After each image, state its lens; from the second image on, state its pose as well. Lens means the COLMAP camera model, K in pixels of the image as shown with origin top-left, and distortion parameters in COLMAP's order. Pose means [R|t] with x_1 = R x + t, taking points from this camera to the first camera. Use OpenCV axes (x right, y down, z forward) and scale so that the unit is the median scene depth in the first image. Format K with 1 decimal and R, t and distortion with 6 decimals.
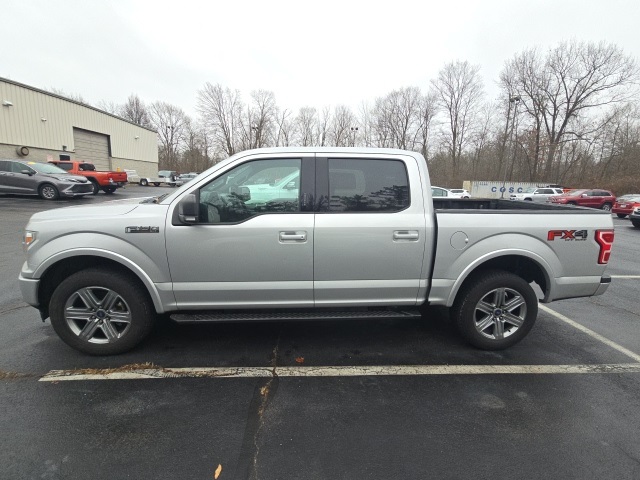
lens RADIAL K [[299.4, 0, 320.0], [0, 299.4, 240.0], [0, 0, 1]] dist [0.003049, -0.005743]
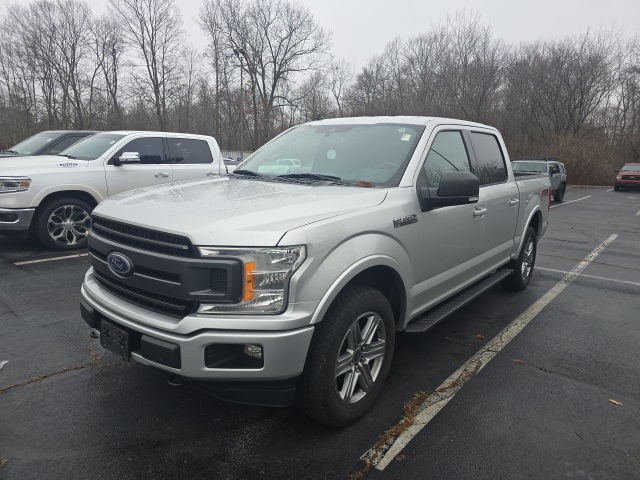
lens RADIAL K [[423.7, 0, 320.0], [0, 423.7, 240.0], [0, 0, 1]] dist [0.015995, -0.006246]
pose [[0.696967, -0.142026, 0.702898, -0.160124], [0.129615, 0.988997, 0.071312, -0.009828], [-0.705292, 0.041404, 0.707707, 0.042731]]
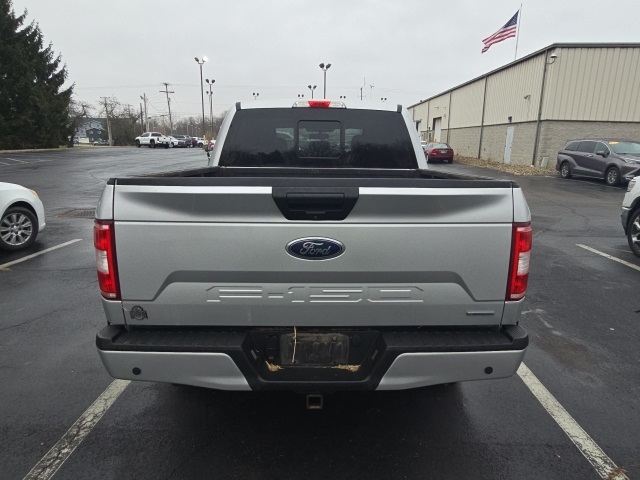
lens RADIAL K [[419.7, 0, 331.4], [0, 419.7, 238.6], [0, 0, 1]] dist [0.004570, -0.003698]
pose [[-0.050897, 0.177279, -0.982844, 0.194013], [-0.214579, 0.959194, 0.184125, -0.023745], [0.975380, 0.220269, -0.010780, 0.166189]]
